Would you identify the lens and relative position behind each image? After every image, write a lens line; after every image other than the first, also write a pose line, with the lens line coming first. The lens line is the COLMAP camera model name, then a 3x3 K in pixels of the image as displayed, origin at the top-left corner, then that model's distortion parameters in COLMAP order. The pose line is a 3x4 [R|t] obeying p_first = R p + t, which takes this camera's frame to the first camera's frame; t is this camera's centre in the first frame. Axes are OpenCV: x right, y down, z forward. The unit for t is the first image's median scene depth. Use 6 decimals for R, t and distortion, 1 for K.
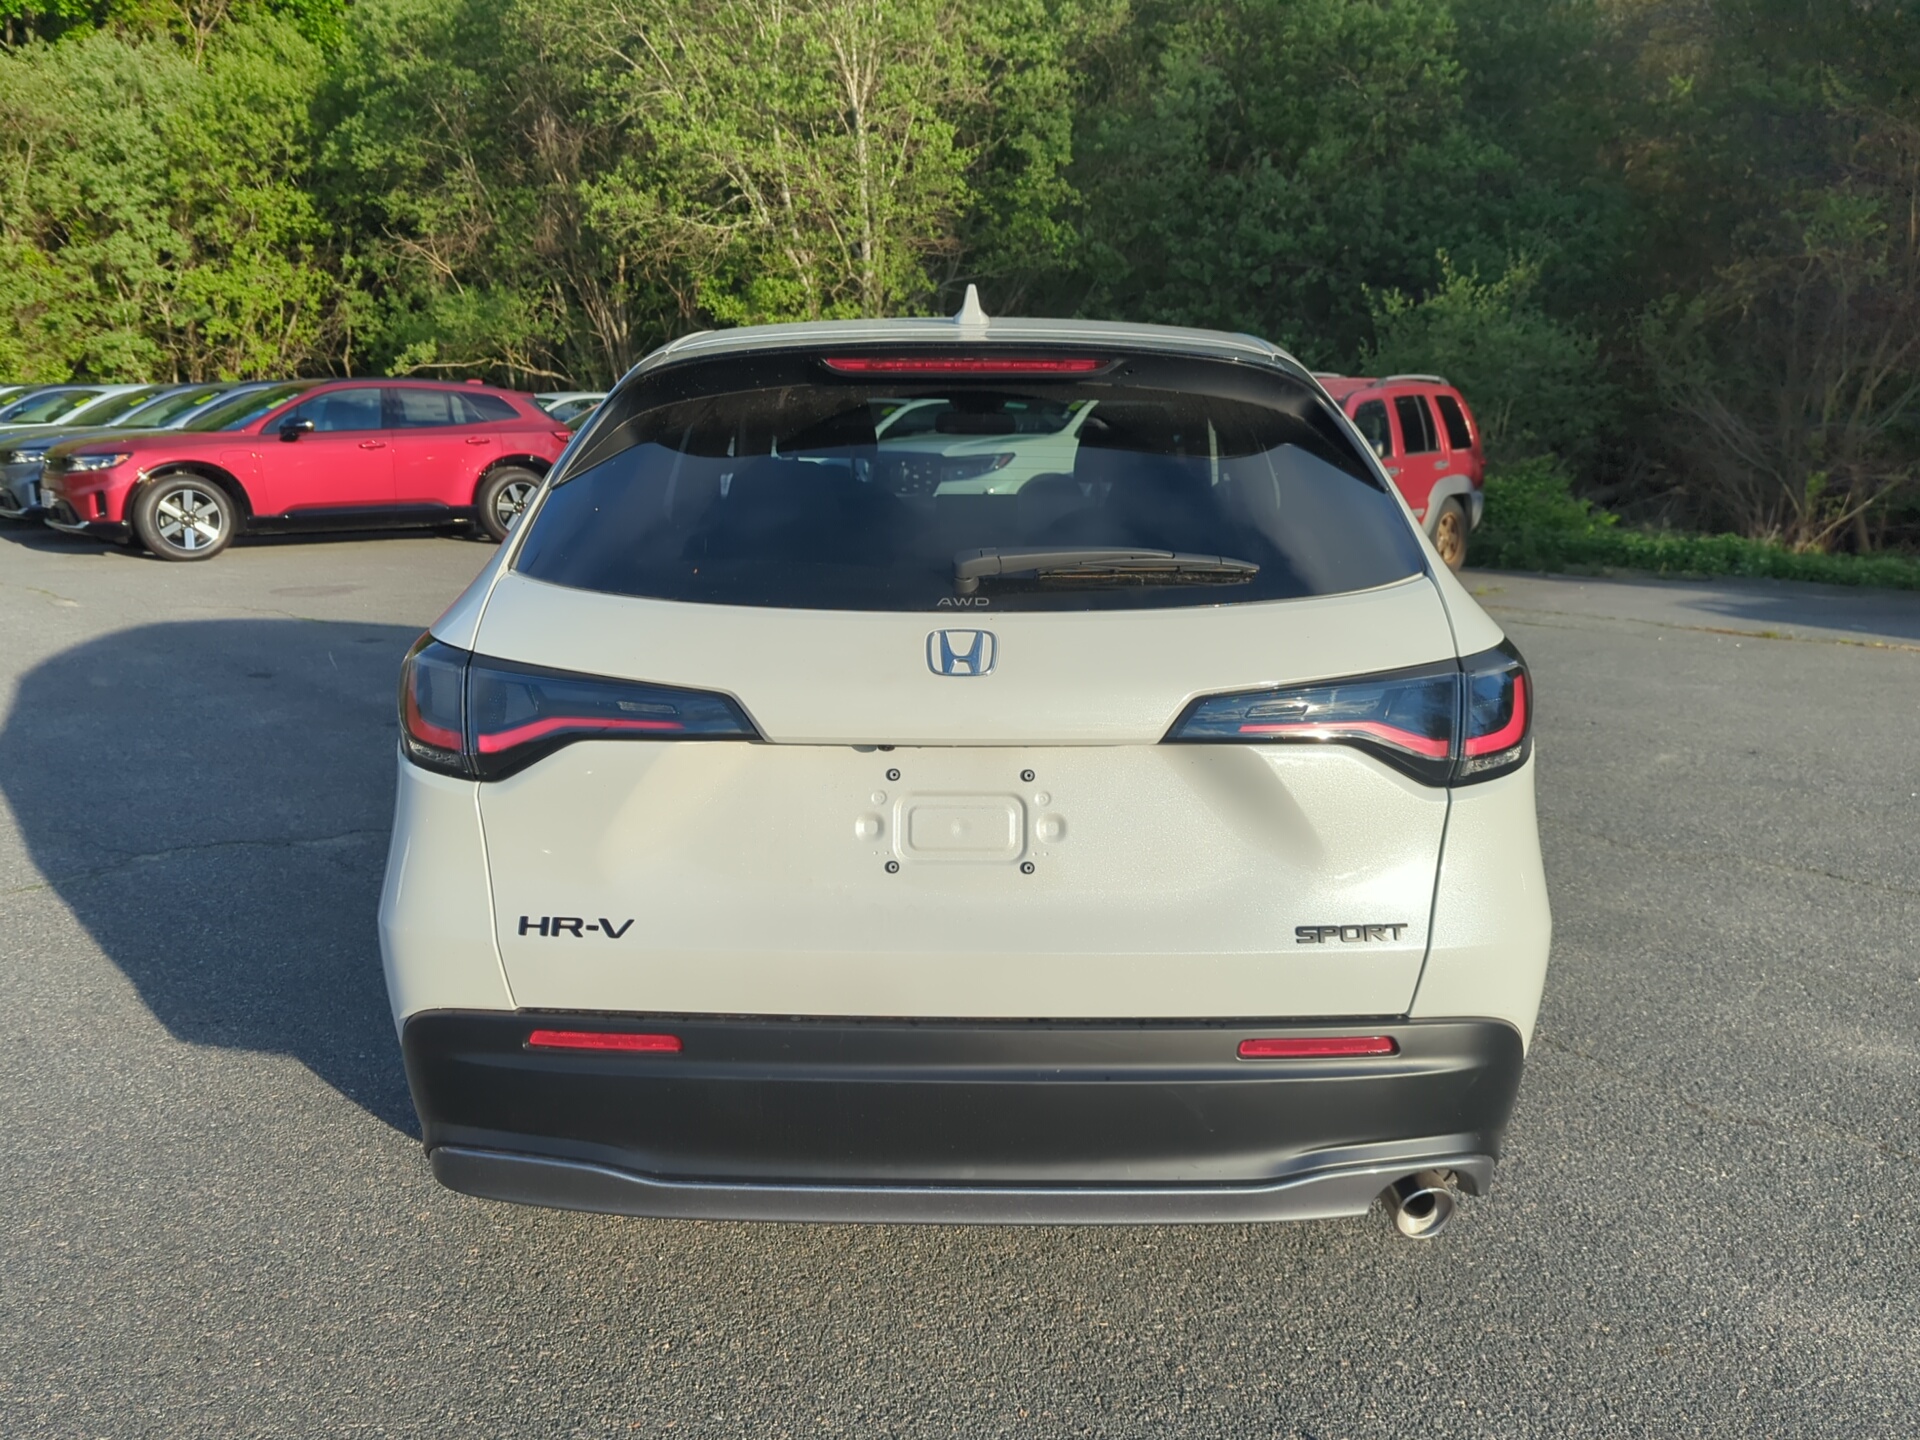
lens RADIAL K [[1547.2, 0, 962.2], [0, 1547.2, 718.0], [0, 0, 1]] dist [0.067537, -0.069725]
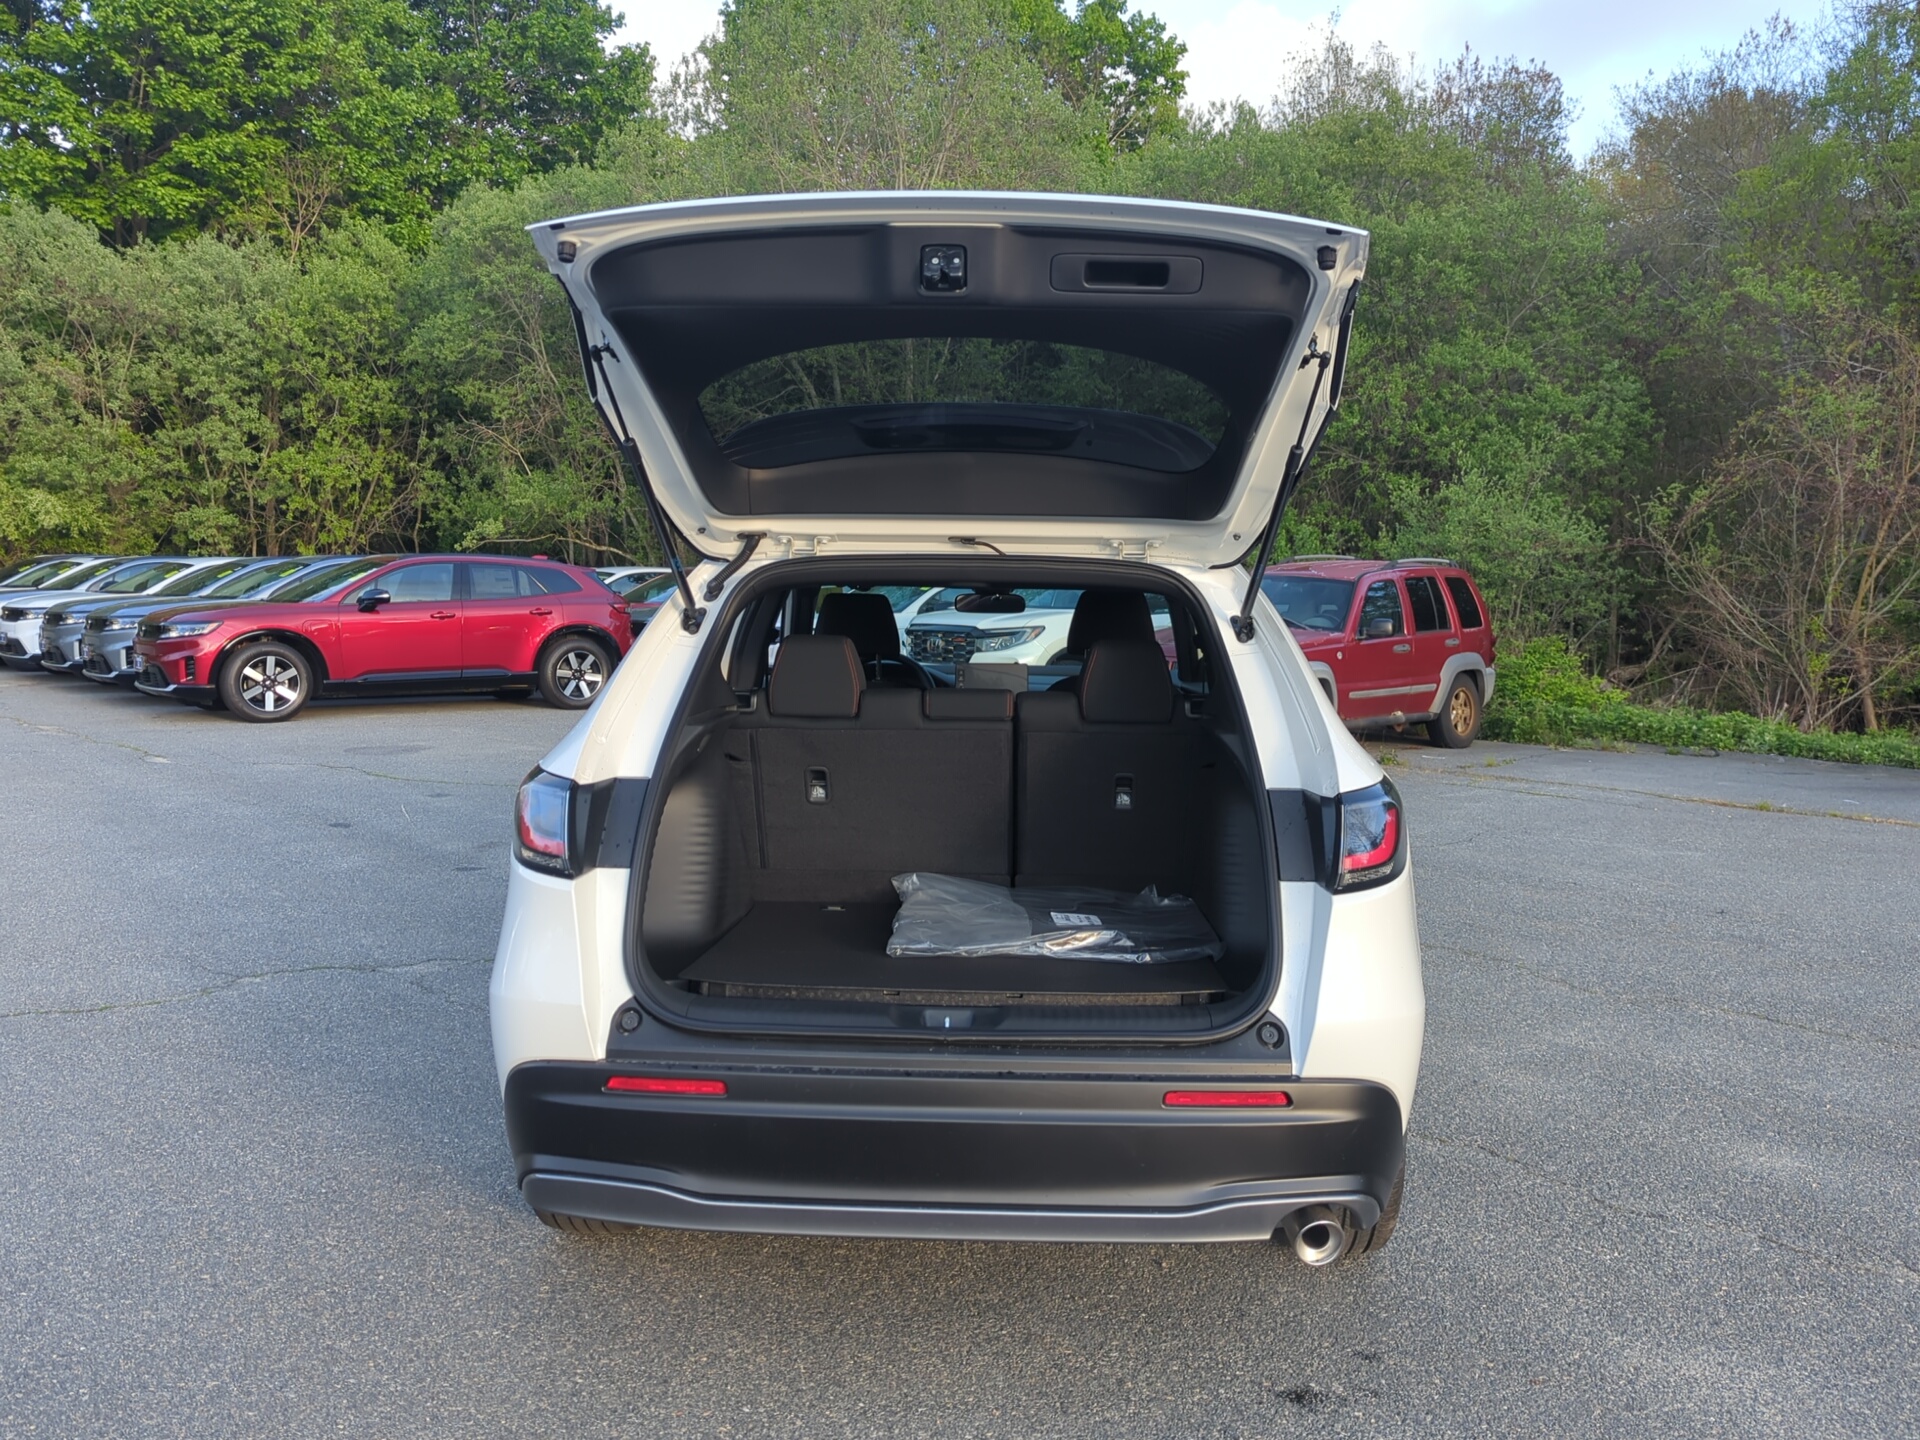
lens RADIAL K [[1547.2, 0, 965.9], [0, 1547.2, 715.3], [0, 0, 1]] dist [0.067537, -0.069725]
pose [[0.999635, 0.010487, -0.024905, 0.004297], [-0.013186, 0.993755, -0.110802, 0.004289], [0.023587, 0.111090, 0.993530, -0.028593]]
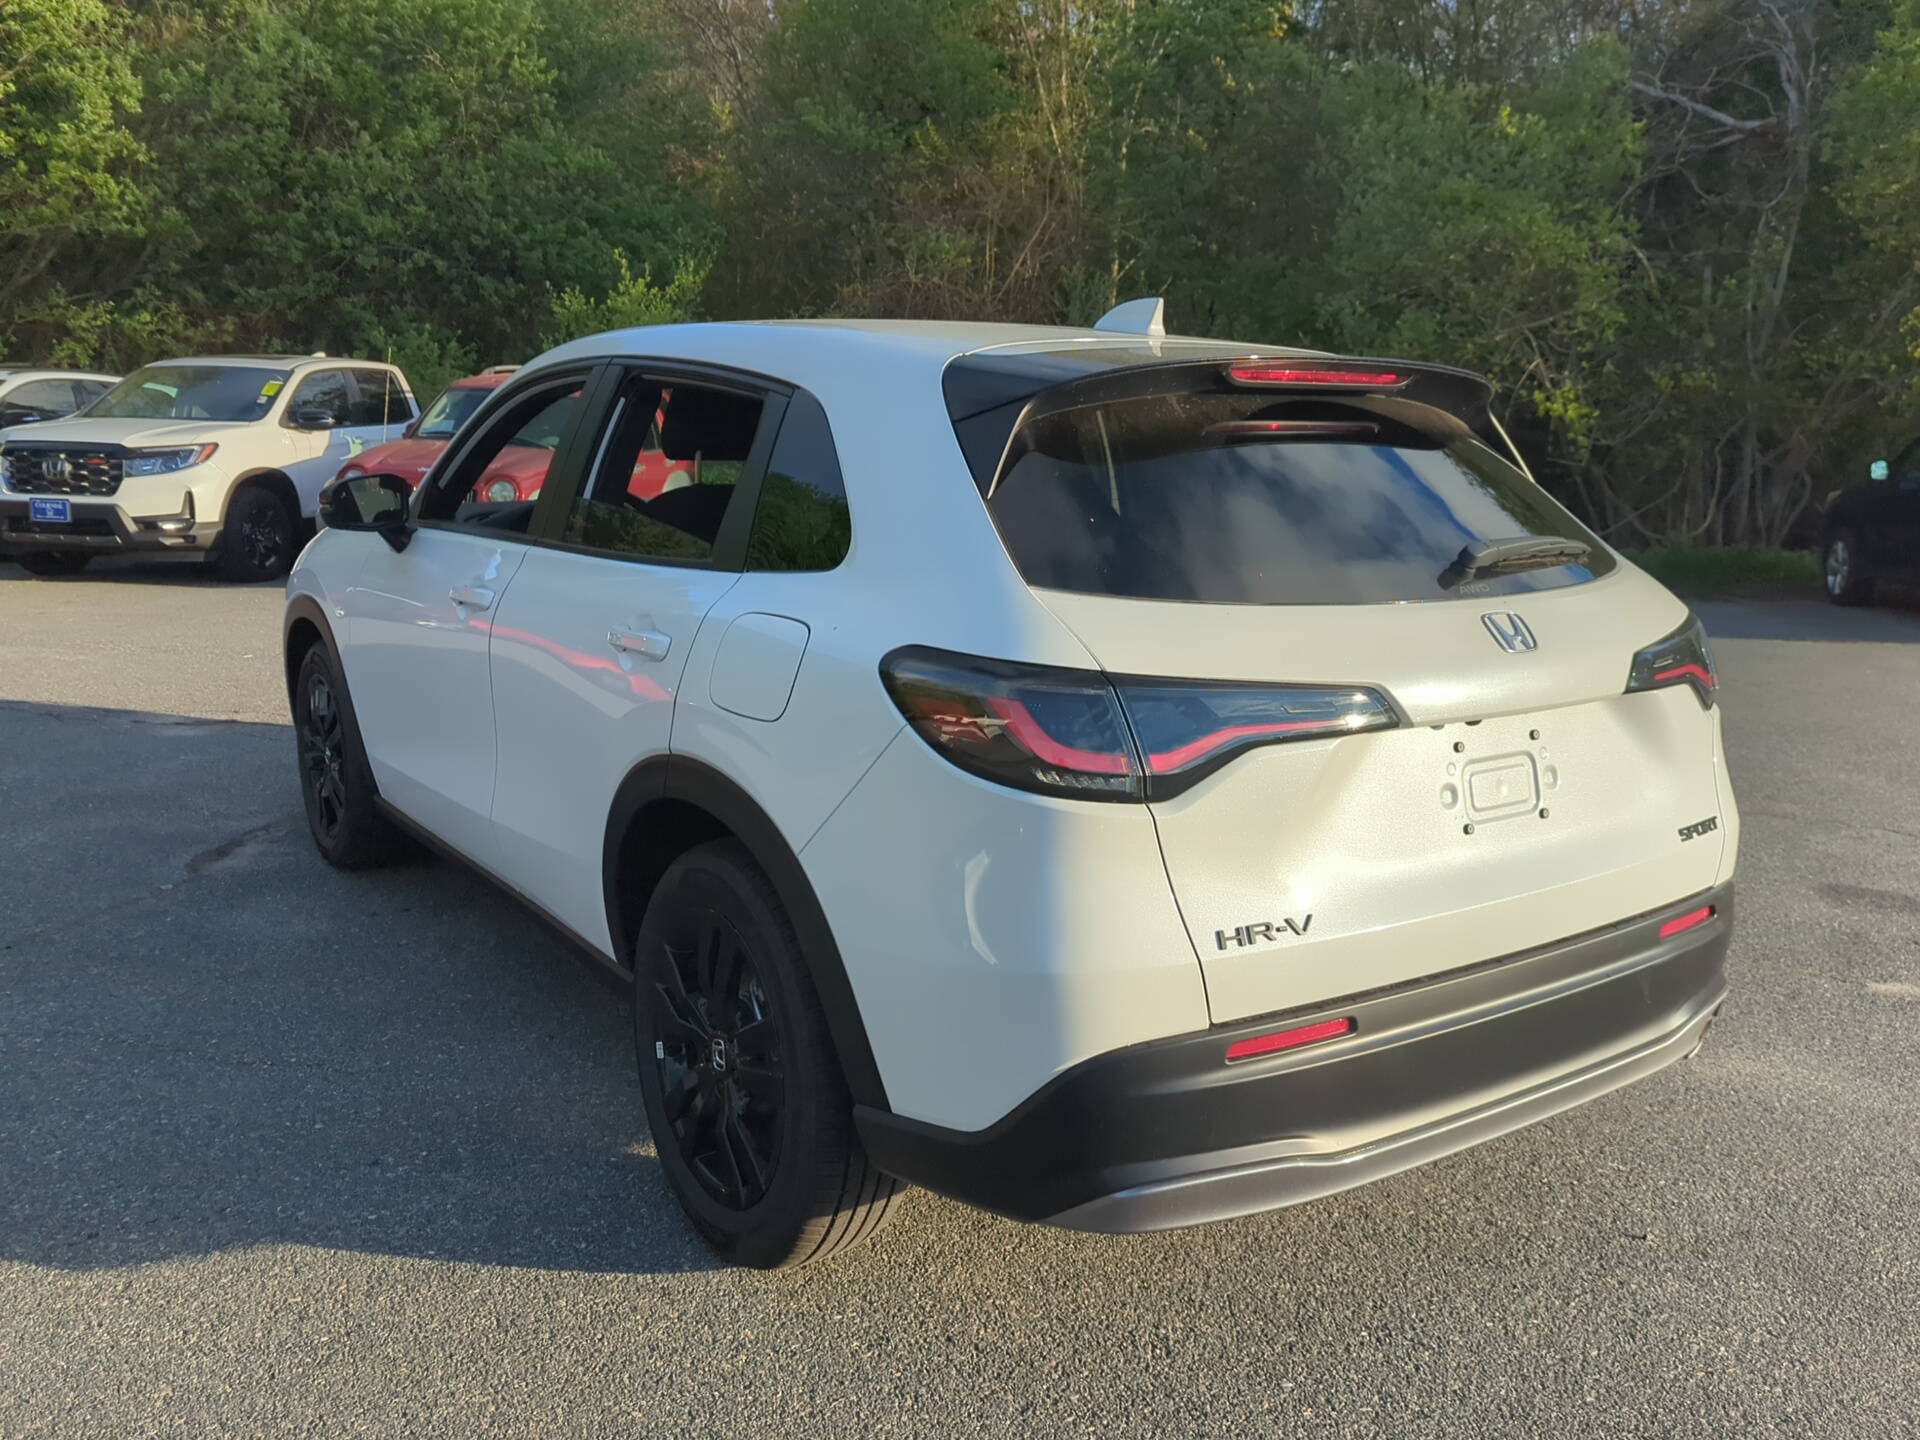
lens RADIAL K [[1547.2, 0, 965.4], [0, 1547.2, 724.9], [0, 0, 1]] dist [0.067537, -0.069725]
pose [[0.811612, -0.102959, 0.575052, -0.093133], [0.098300, 0.994381, 0.039299, -0.005490], [-0.575867, 0.024632, 0.817172, 0.027609]]
